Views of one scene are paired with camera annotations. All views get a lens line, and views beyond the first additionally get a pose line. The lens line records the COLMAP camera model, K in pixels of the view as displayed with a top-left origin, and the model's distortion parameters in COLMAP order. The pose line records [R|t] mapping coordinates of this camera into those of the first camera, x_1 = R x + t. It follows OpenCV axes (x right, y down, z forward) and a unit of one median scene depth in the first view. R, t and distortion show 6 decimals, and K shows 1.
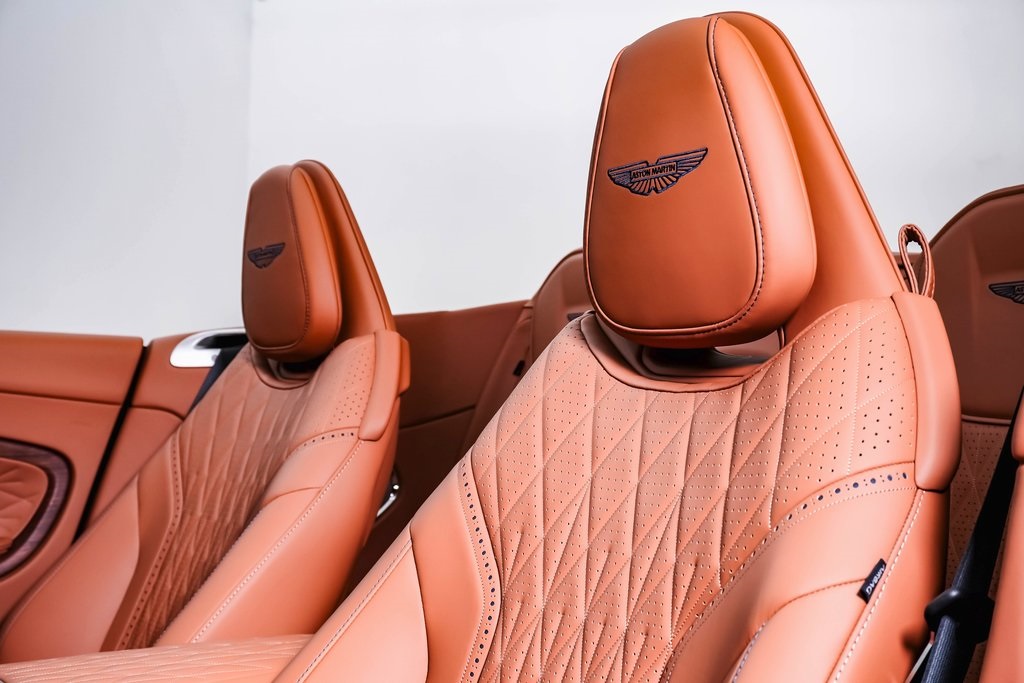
lens RADIAL K [[1284.8, 0, 512.0], [0, 1284.8, 341.5], [0, 0, 1]] dist [-0.019721, -0.010640]
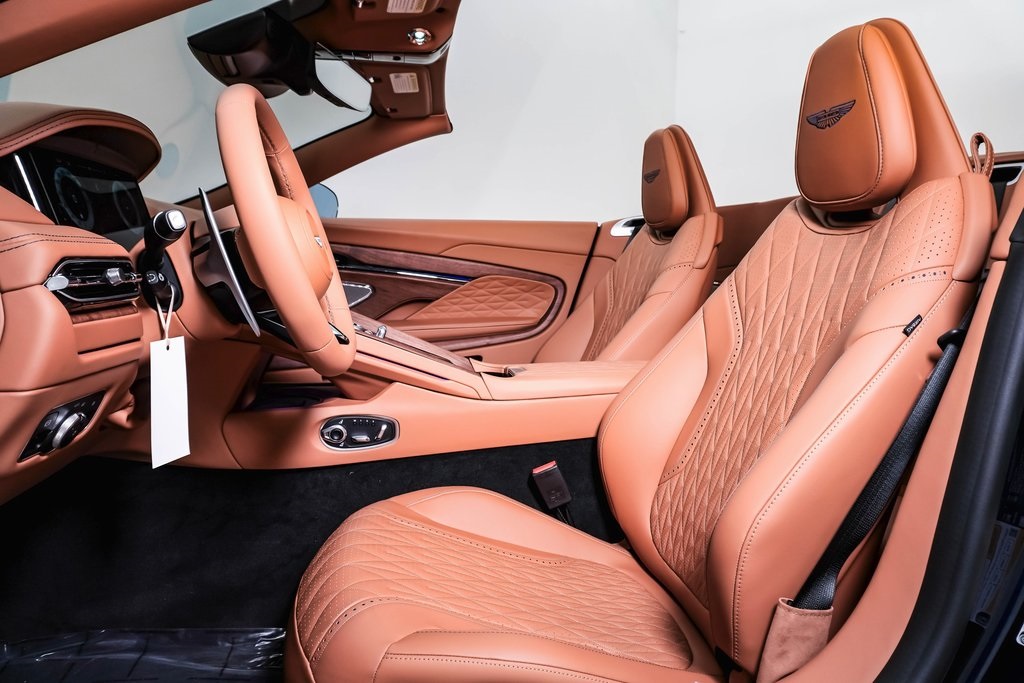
lens RADIAL K [[698.6, 0, 512.0], [0, 698.6, 341.5], [0, 0, 1]] dist [-0.008202, -0.002893]
pose [[0.903070, 0.041162, -0.427516, 0.088123], [0.025937, 0.988354, 0.149948, 0.017854], [0.428709, -0.146502, 0.891485, -0.093542]]
